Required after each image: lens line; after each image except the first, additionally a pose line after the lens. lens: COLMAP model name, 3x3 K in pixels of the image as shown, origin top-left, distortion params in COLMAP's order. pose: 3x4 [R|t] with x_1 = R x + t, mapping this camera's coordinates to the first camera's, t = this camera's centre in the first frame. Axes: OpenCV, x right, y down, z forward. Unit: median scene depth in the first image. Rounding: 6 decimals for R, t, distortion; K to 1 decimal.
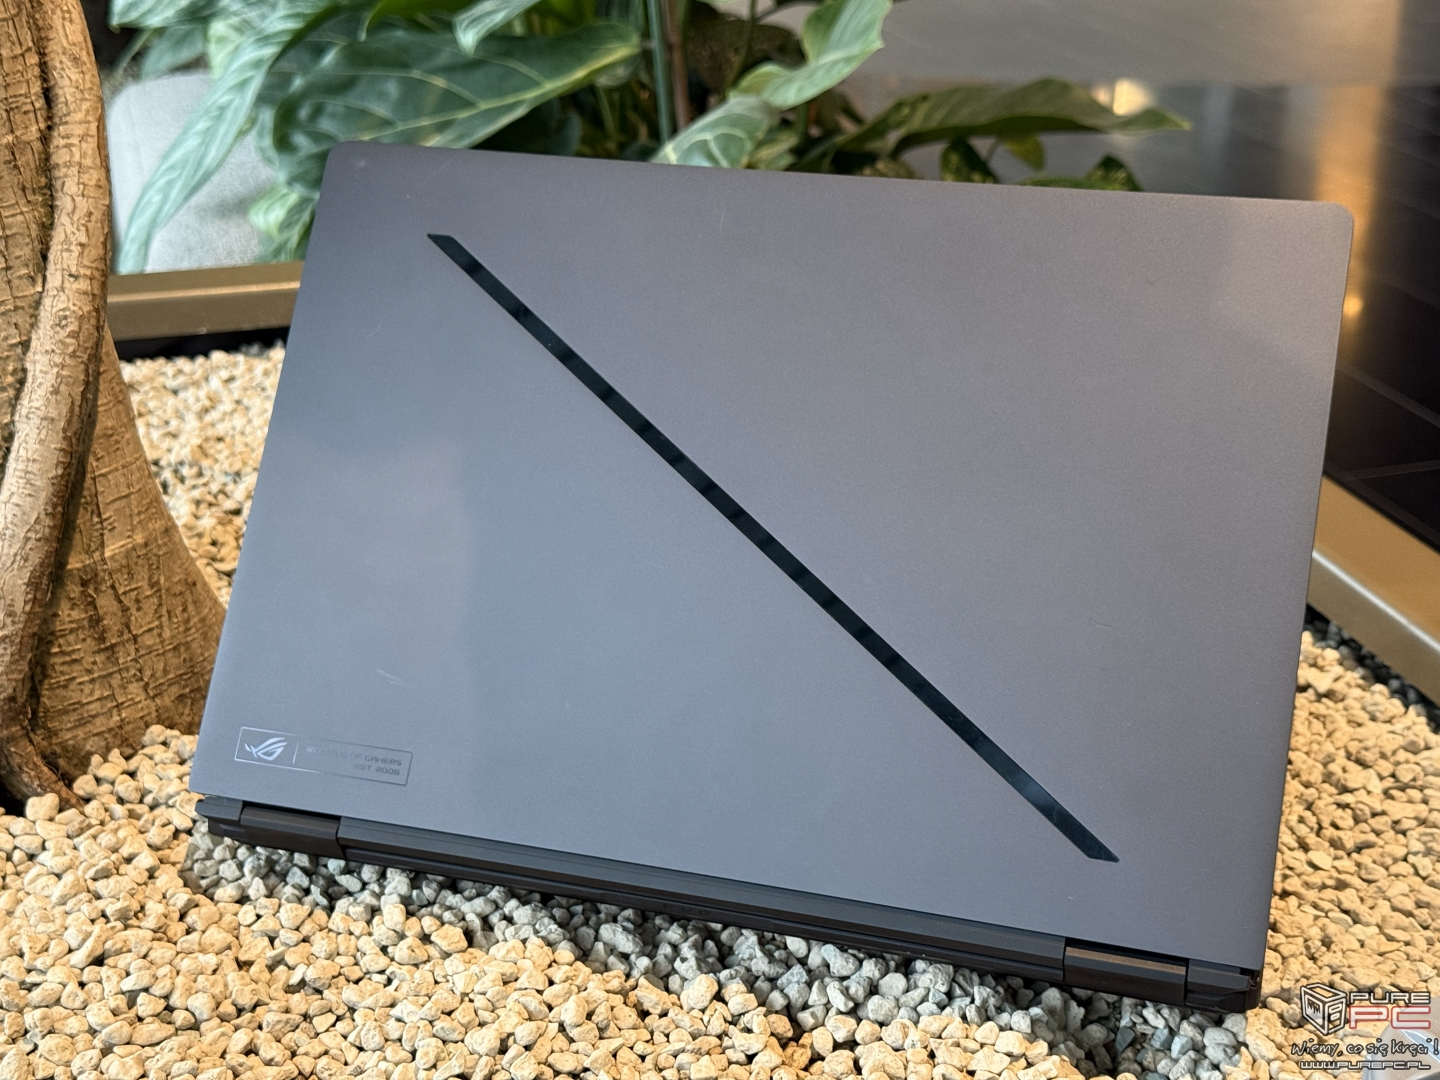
lens RADIAL K [[2079.4, 0, 730.9], [0, 2079.4, 535.9], [0, 0, 1]] dist [0.097170, 0.000000]
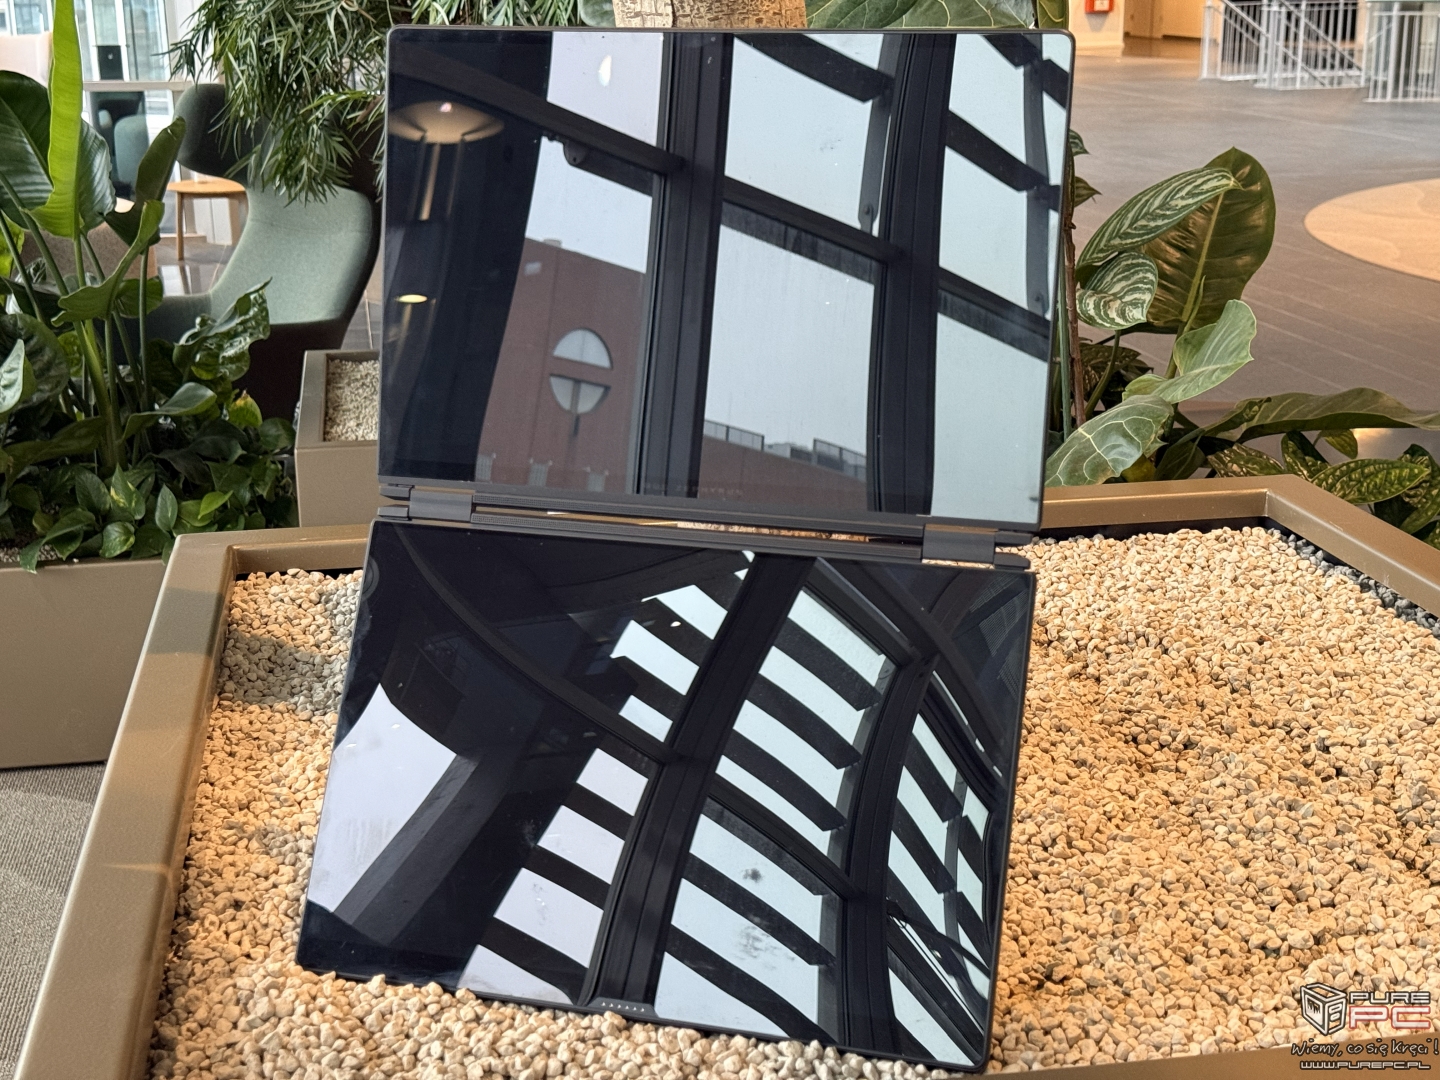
lens RADIAL K [[2079.4, 0, 712.2], [0, 2079.4, 538.0], [0, 0, 1]] dist [0.097170, 0.000000]
pose [[0.994155, 0.025656, -0.104872, -0.249656], [-0.041340, 0.987786, -0.150234, 0.200985], [0.099736, 0.153691, 0.983073, -0.733442]]
